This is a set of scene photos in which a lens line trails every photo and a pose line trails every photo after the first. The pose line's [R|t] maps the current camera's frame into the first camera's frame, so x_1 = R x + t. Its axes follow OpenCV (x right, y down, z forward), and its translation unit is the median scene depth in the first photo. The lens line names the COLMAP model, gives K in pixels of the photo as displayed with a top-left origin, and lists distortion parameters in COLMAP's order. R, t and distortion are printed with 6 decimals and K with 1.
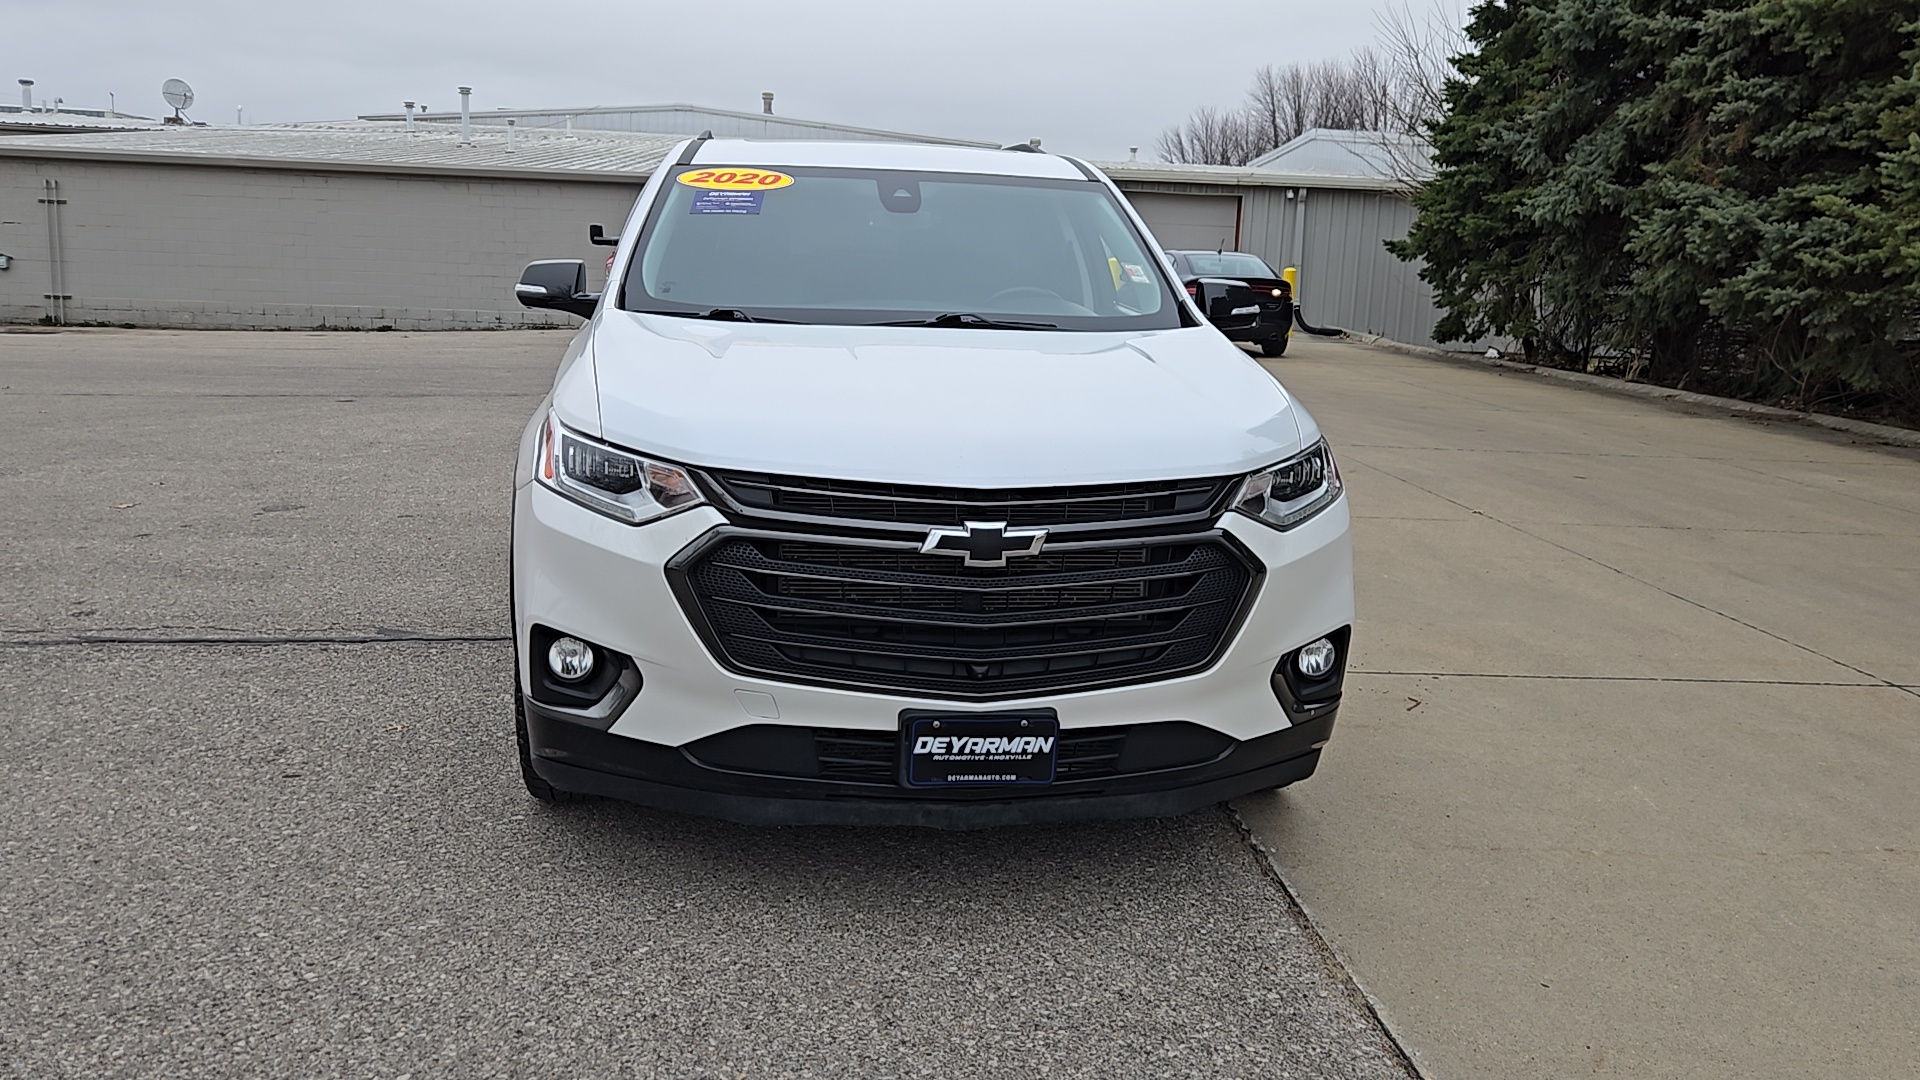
lens RADIAL K [[1596.9, 0, 952.0], [0, 1596.9, 532.5], [0, 0, 1]] dist [0.004978, 0.002445]
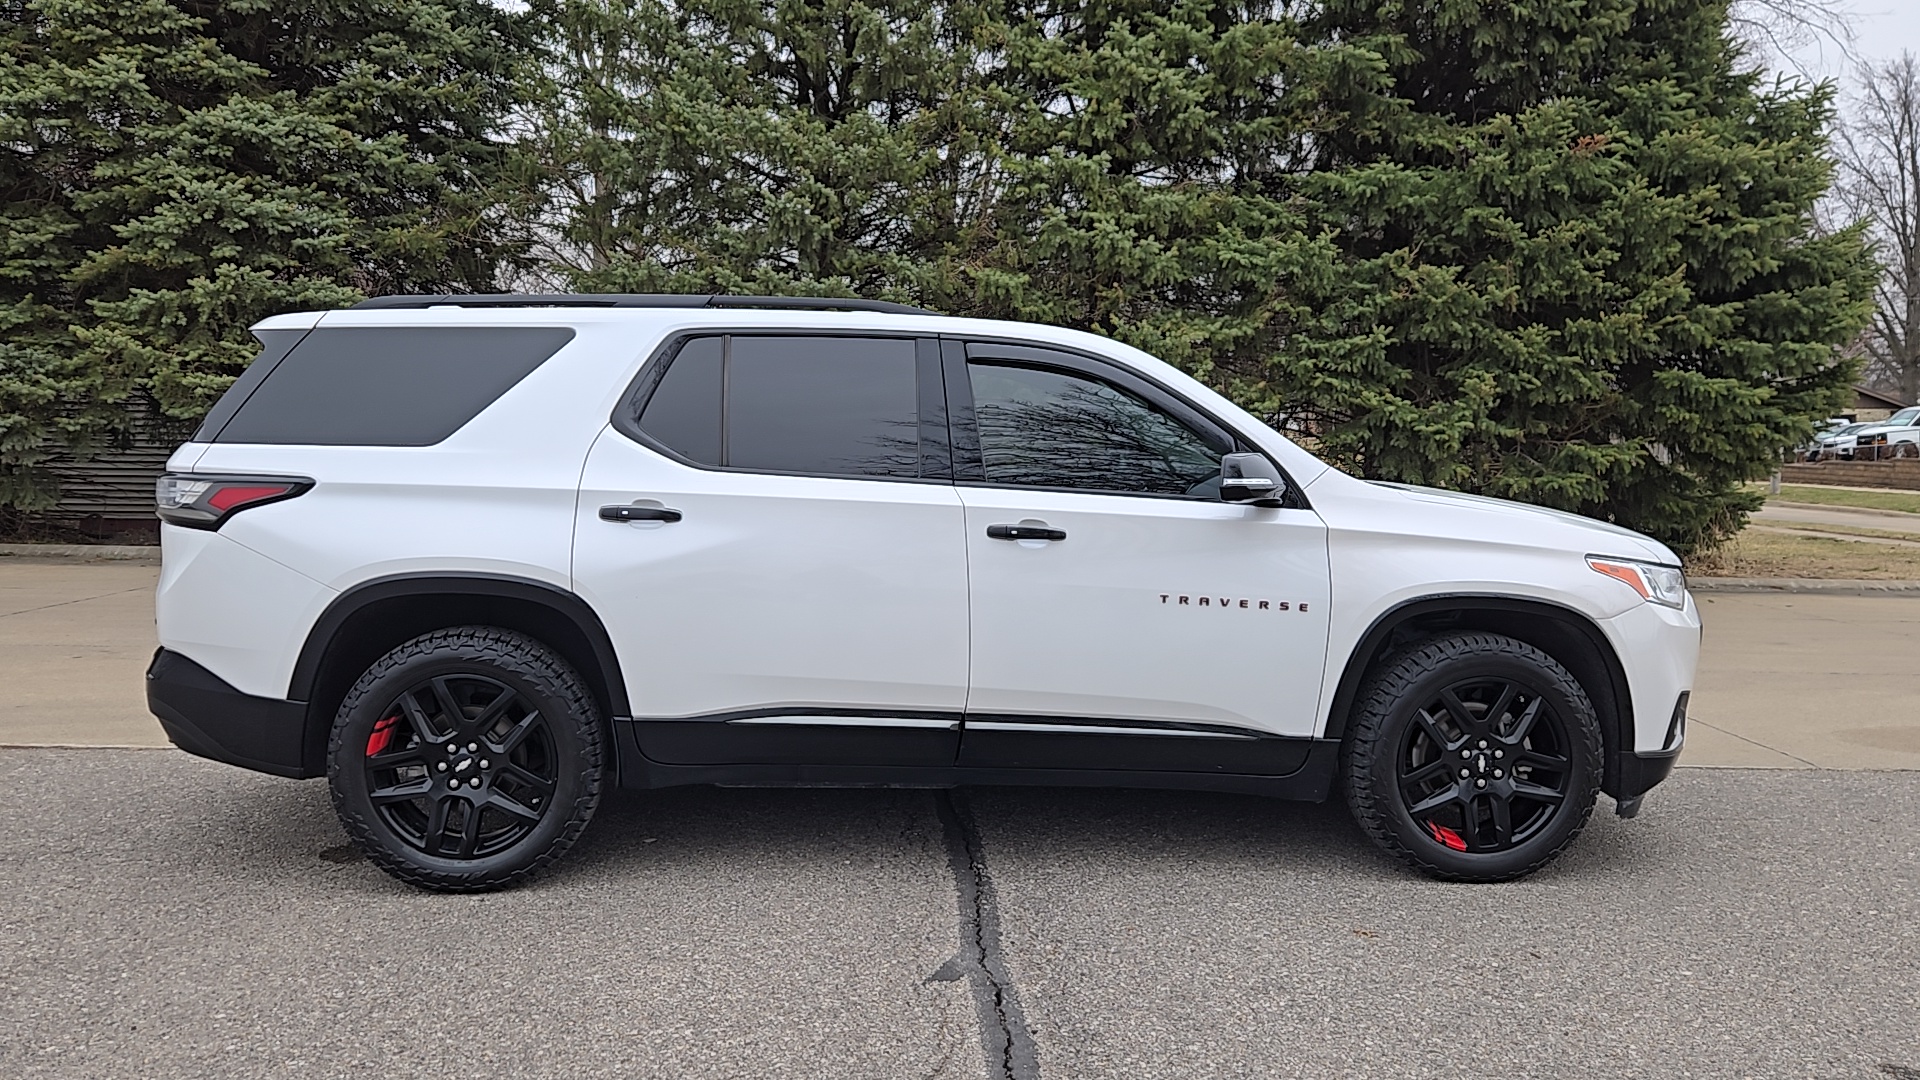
lens RADIAL K [[1590.8, 0, 957.5], [0, 1590.8, 531.8], [0, 0, 1]] dist [0.020307, -0.013936]
pose [[0.058767, -0.105316, 0.992701, -0.417628], [0.162321, 0.982194, 0.094592, -0.080696], [-0.984987, 0.155577, 0.074815, 0.363910]]
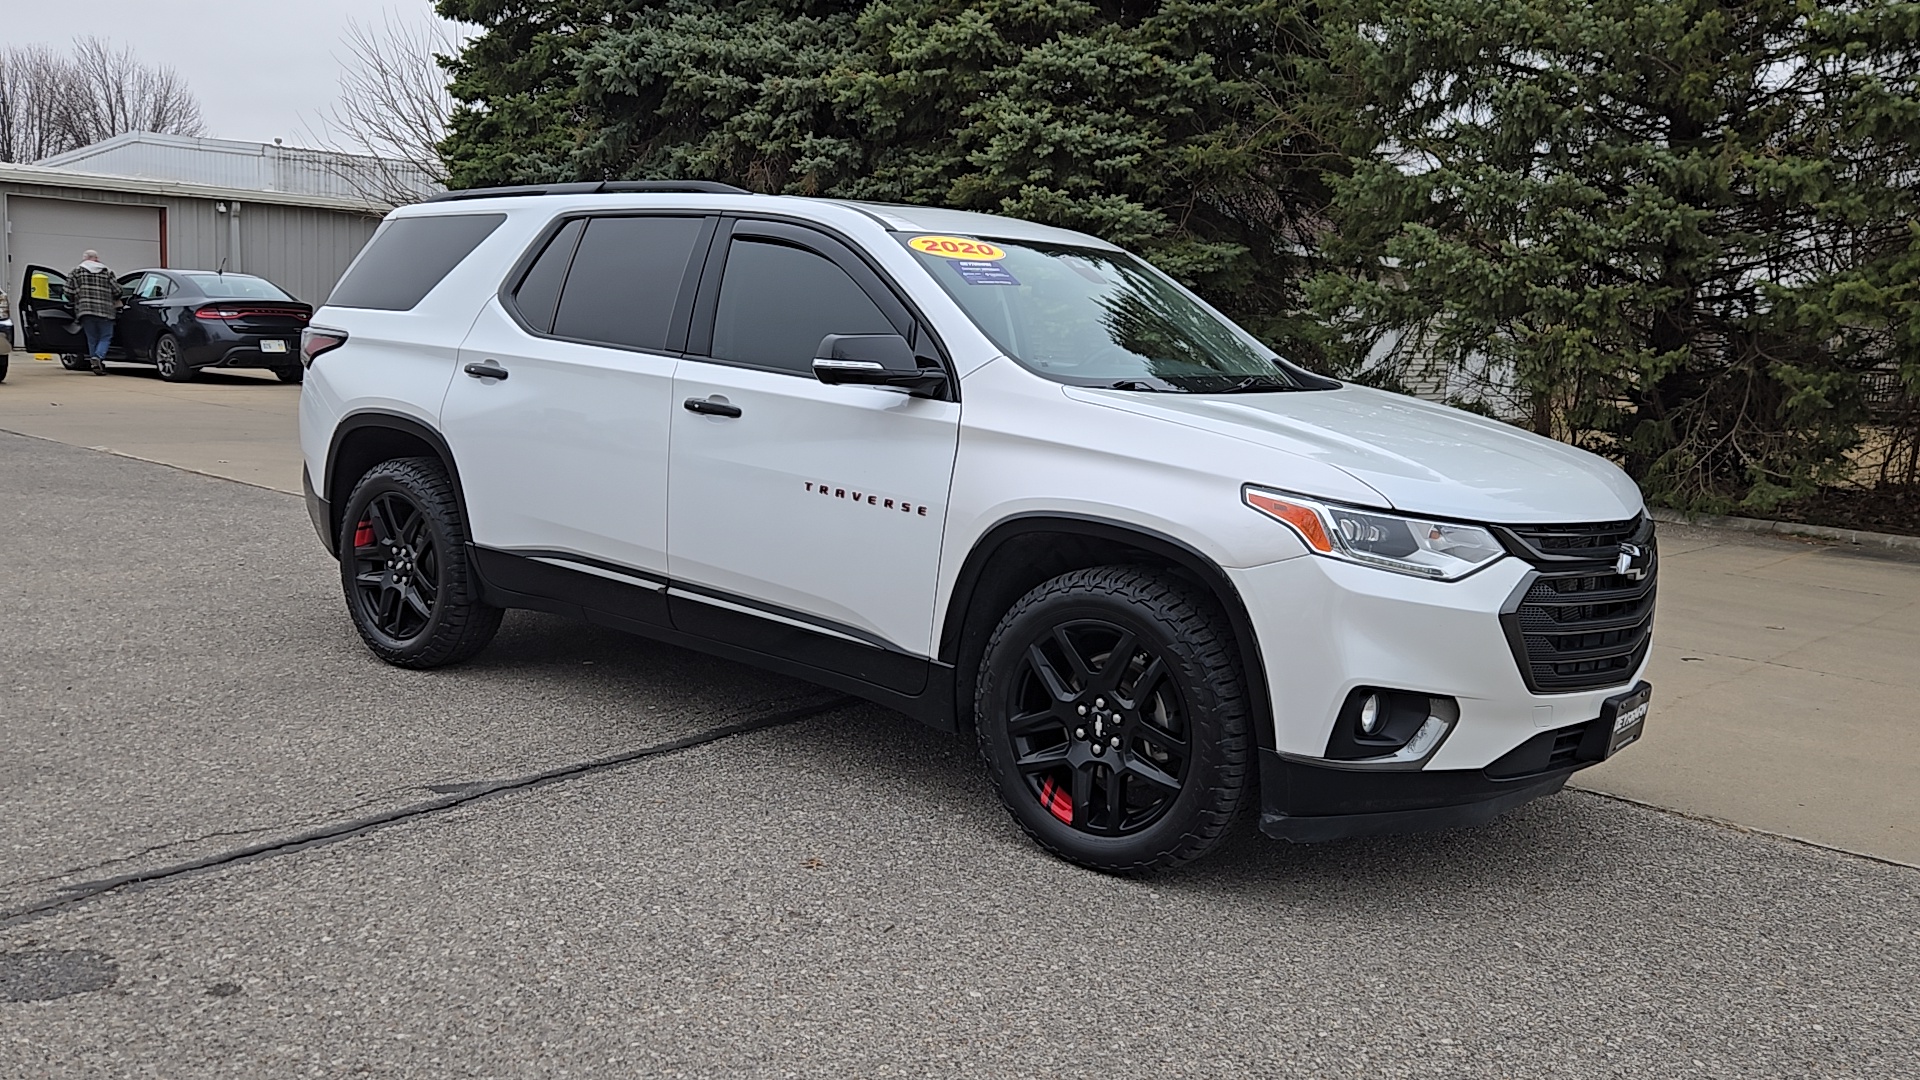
lens RADIAL K [[1590.8, 0, 957.5], [0, 1590.8, 531.8], [0, 0, 1]] dist [0.020307, -0.013936]
pose [[0.717972, -0.100538, 0.688773, -0.281791], [0.105401, 0.993807, 0.035193, -0.026838], [-0.688046, 0.047330, 0.724122, 0.096489]]
